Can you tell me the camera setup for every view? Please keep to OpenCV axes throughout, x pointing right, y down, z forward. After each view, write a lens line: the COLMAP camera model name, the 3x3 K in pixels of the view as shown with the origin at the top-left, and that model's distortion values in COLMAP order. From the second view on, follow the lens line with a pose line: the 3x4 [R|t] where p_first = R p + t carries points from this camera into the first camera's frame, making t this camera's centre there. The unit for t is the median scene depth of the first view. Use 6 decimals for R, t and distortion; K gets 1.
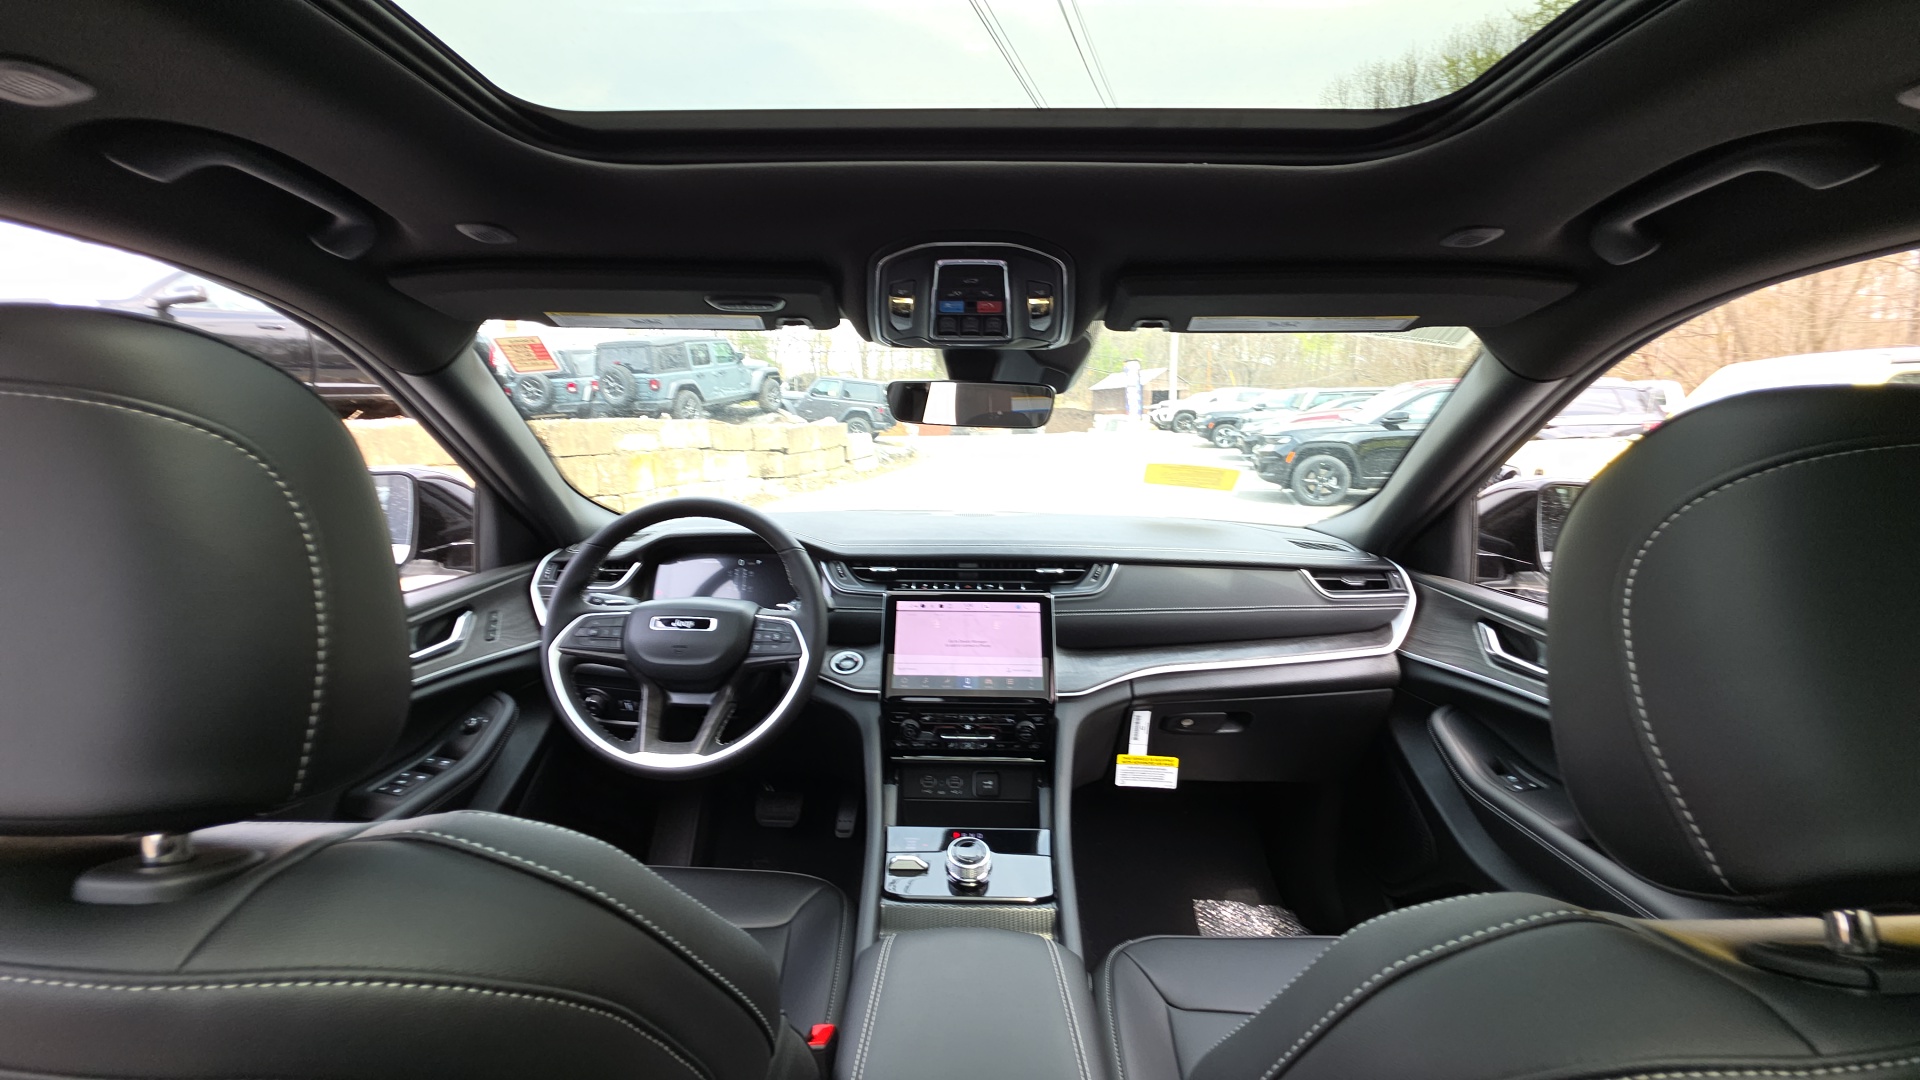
lens RADIAL K [[755.7, 0, 960.0], [0, 755.7, 540.0], [0, 0, 1]] dist [0.003388, -0.000136]
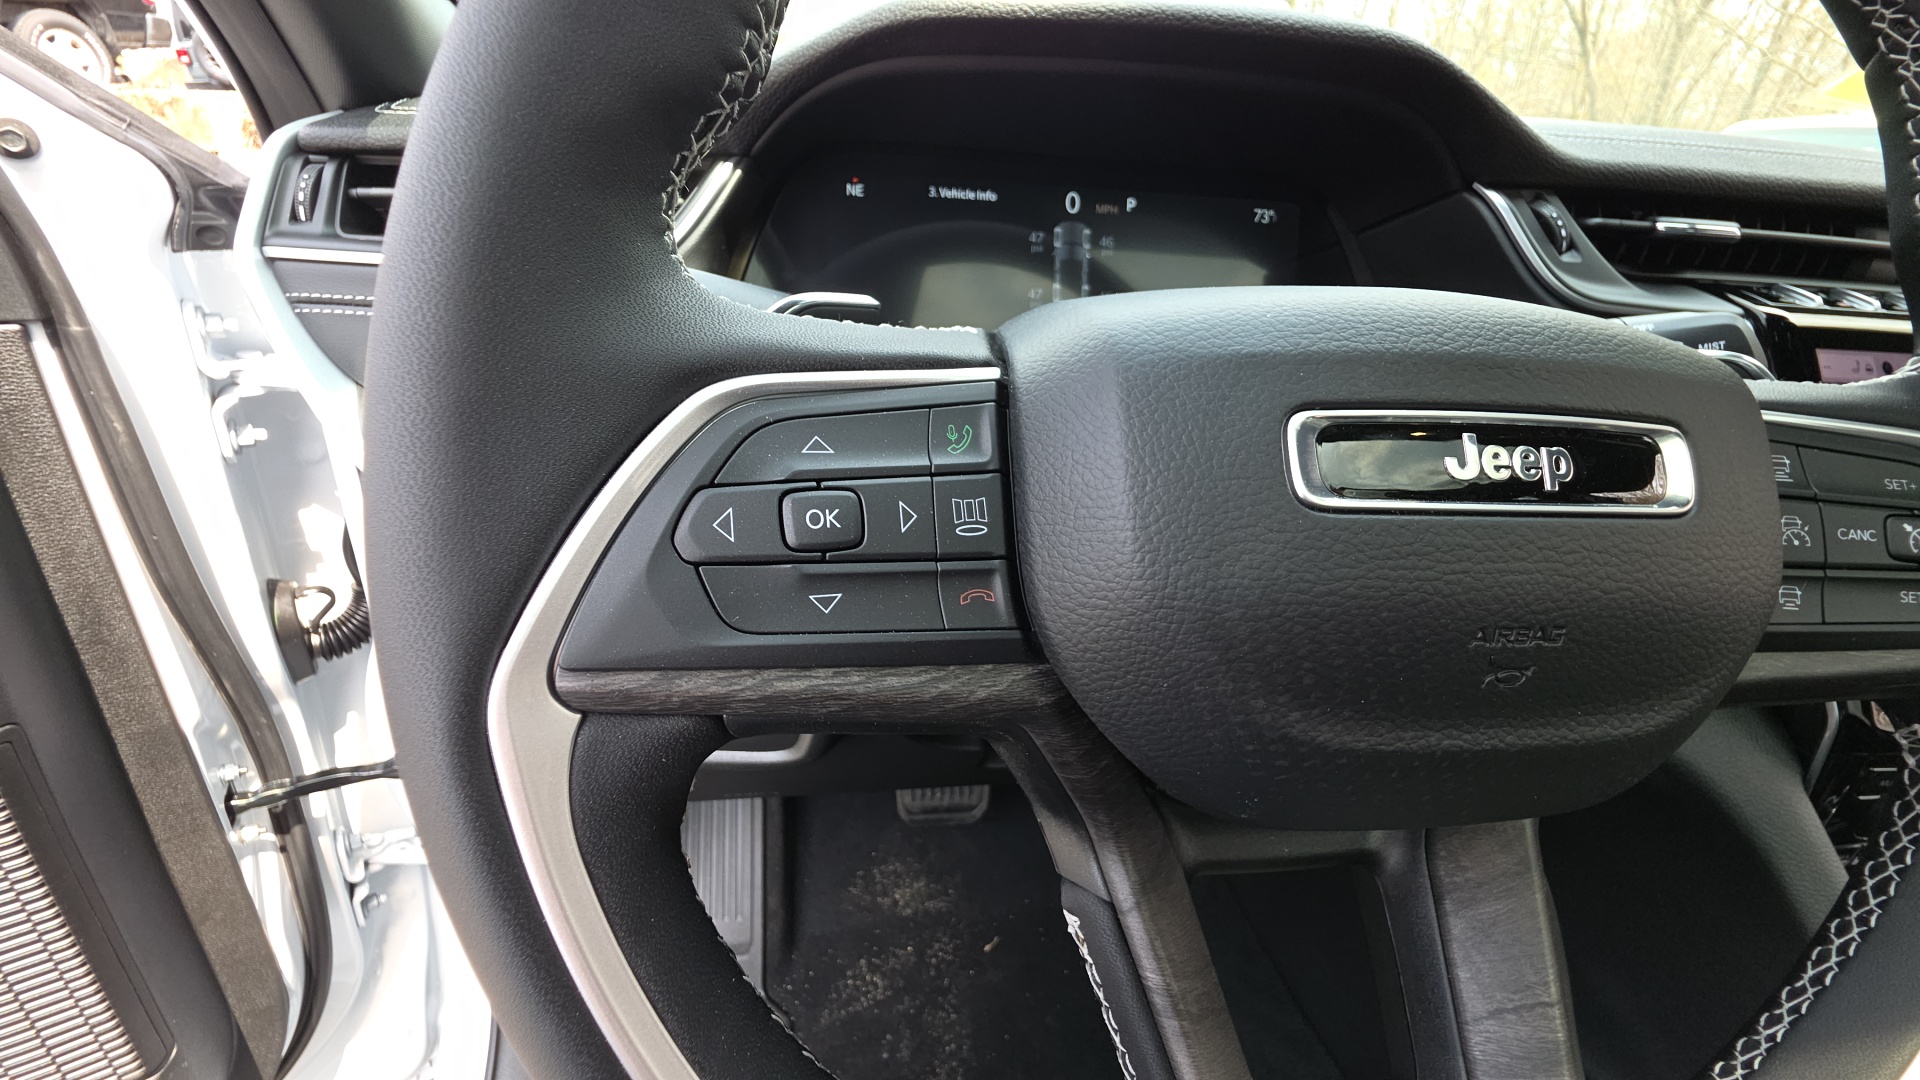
lens RADIAL K [[755.7, 0, 960.0], [0, 755.7, 540.0], [0, 0, 1]] dist [0.003388, -0.000136]
pose [[0.982660, -0.024585, 0.183781, -0.480500], [-0.028829, 0.958859, 0.282416, 0.086470], [-0.183163, -0.282817, 0.941523, 0.870546]]
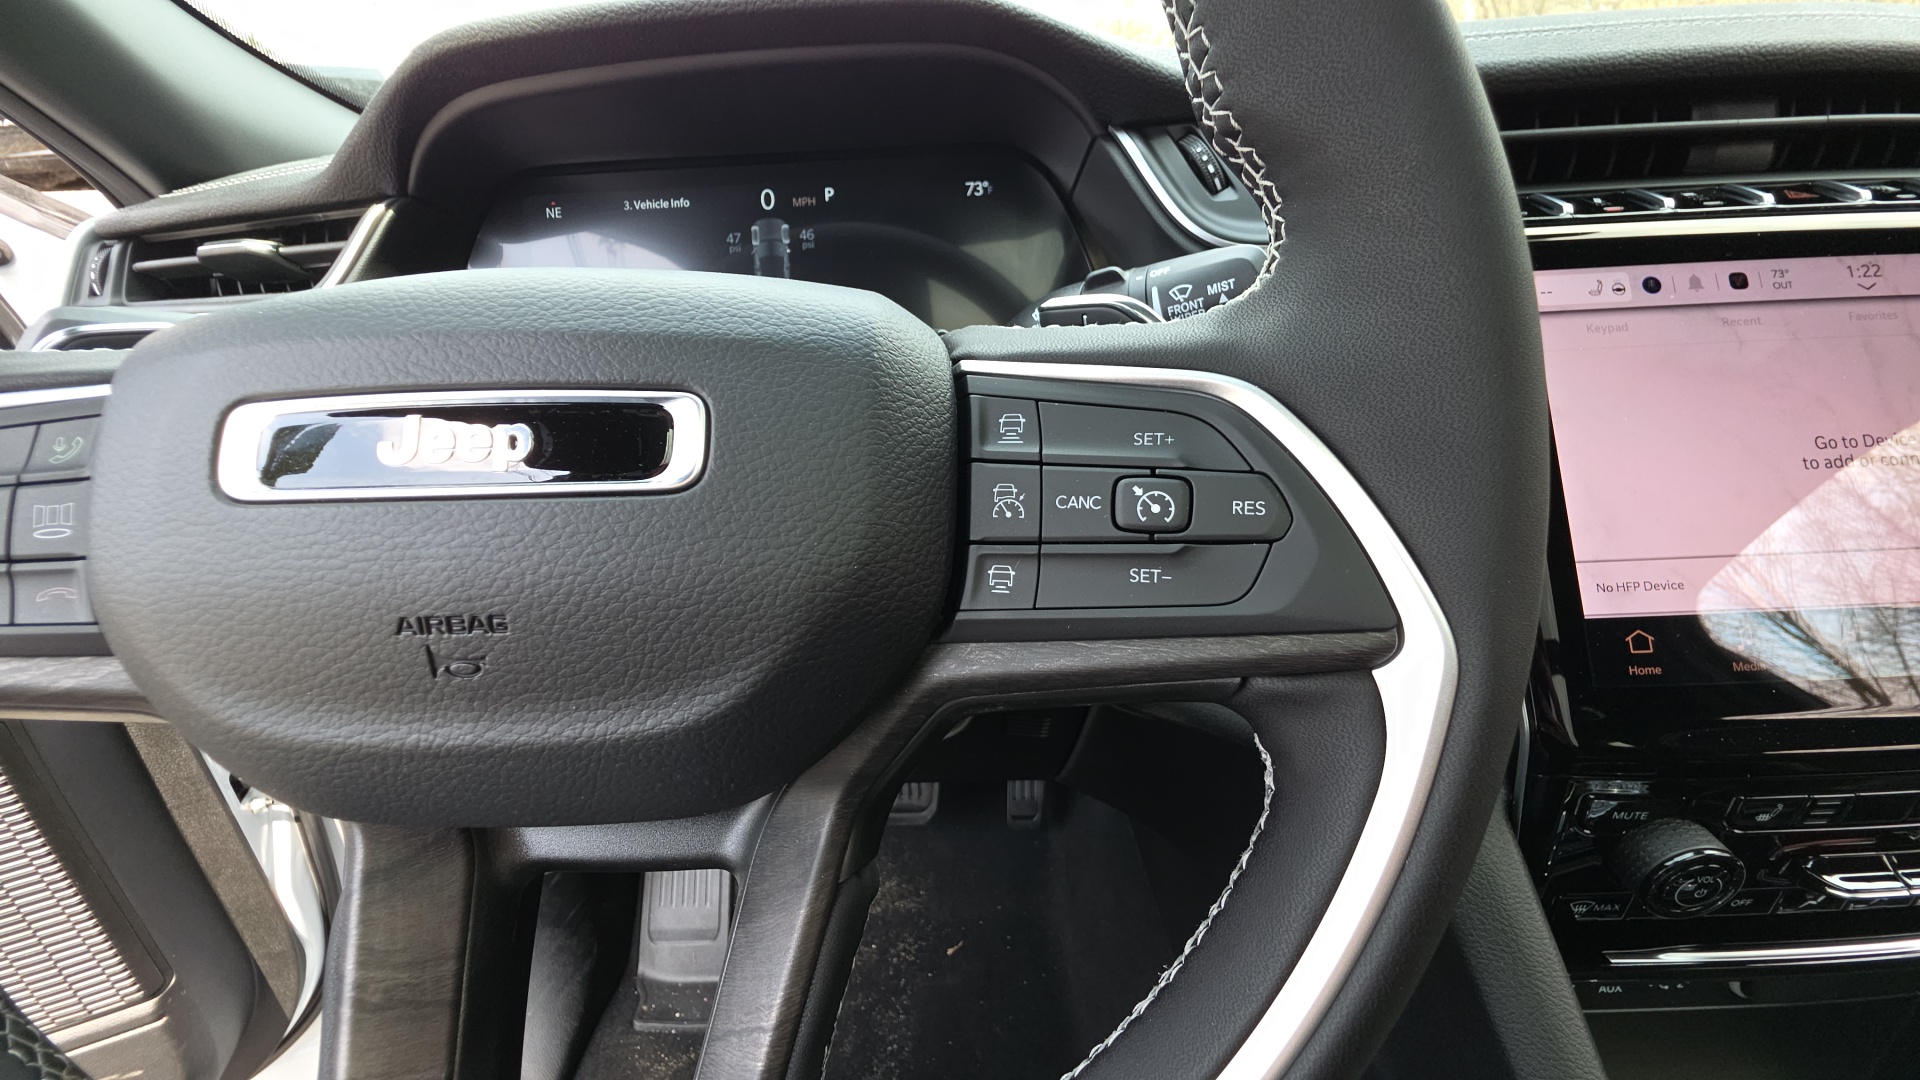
lens RADIAL K [[755.7, 0, 960.0], [0, 755.7, 540.0], [0, 0, 1]] dist [0.003388, -0.000136]
pose [[0.998280, -0.056022, -0.017274, -0.270661], [0.058614, 0.959253, 0.276401, 0.093811], [0.001085, -0.276938, 0.960887, 0.855475]]
